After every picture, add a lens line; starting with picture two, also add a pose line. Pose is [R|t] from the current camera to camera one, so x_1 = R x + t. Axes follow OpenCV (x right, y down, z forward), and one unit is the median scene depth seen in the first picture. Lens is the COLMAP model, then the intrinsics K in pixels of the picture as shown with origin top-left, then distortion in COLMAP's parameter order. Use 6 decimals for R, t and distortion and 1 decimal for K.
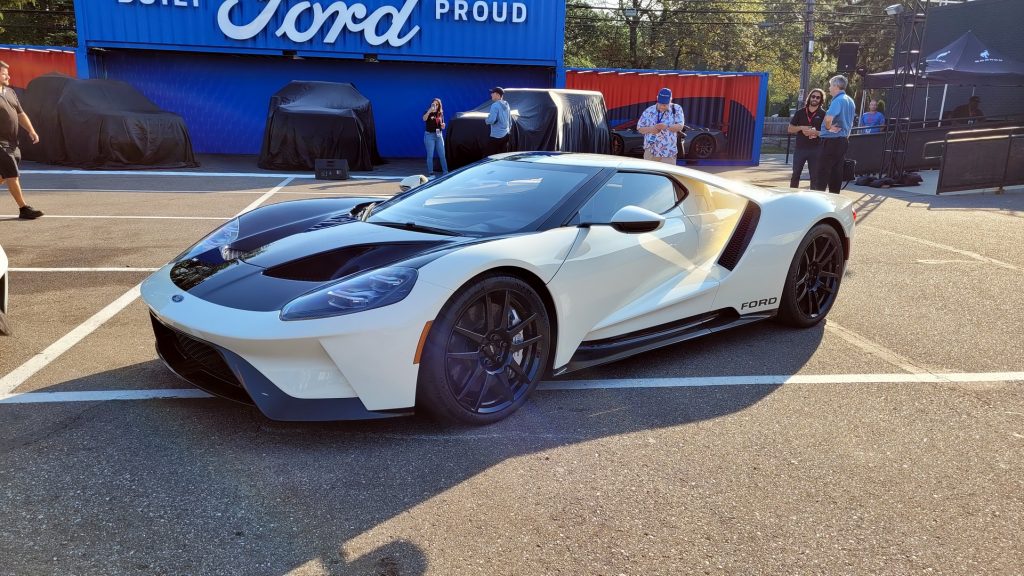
lens RADIAL K [[777.6, 0, 506.4], [0, 777.6, 293.8], [0, 0, 1]] dist [0.066043, -0.054818]
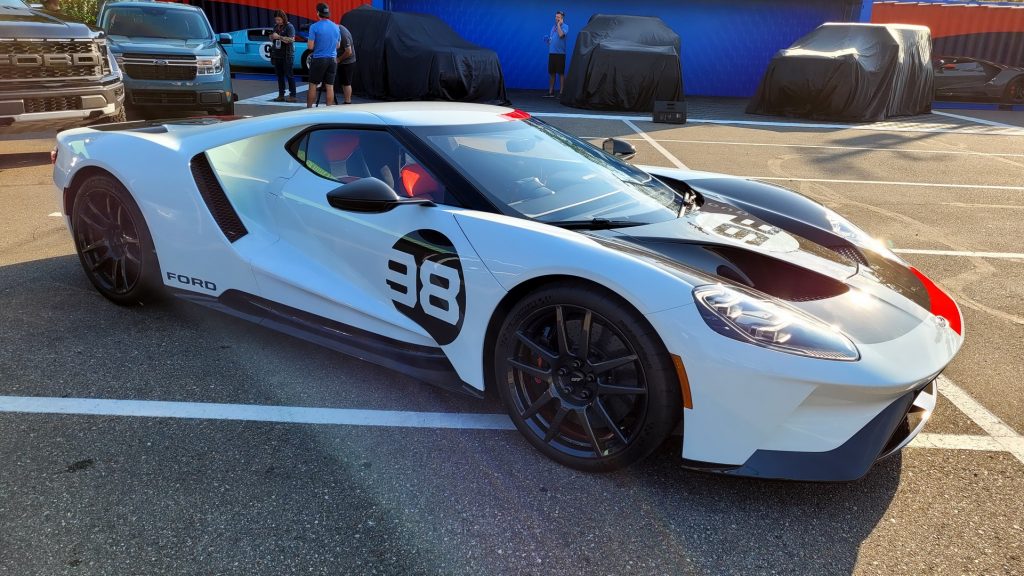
lens RADIAL K [[777.6, 0, 511.9], [0, 777.6, 280.2], [0, 0, 1]] dist [0.066043, -0.054818]
pose [[0.987717, 0.060508, -0.144065, -0.765243], [-0.049718, 0.995763, 0.077353, -0.058028], [0.148135, -0.069240, 0.986540, 0.056479]]
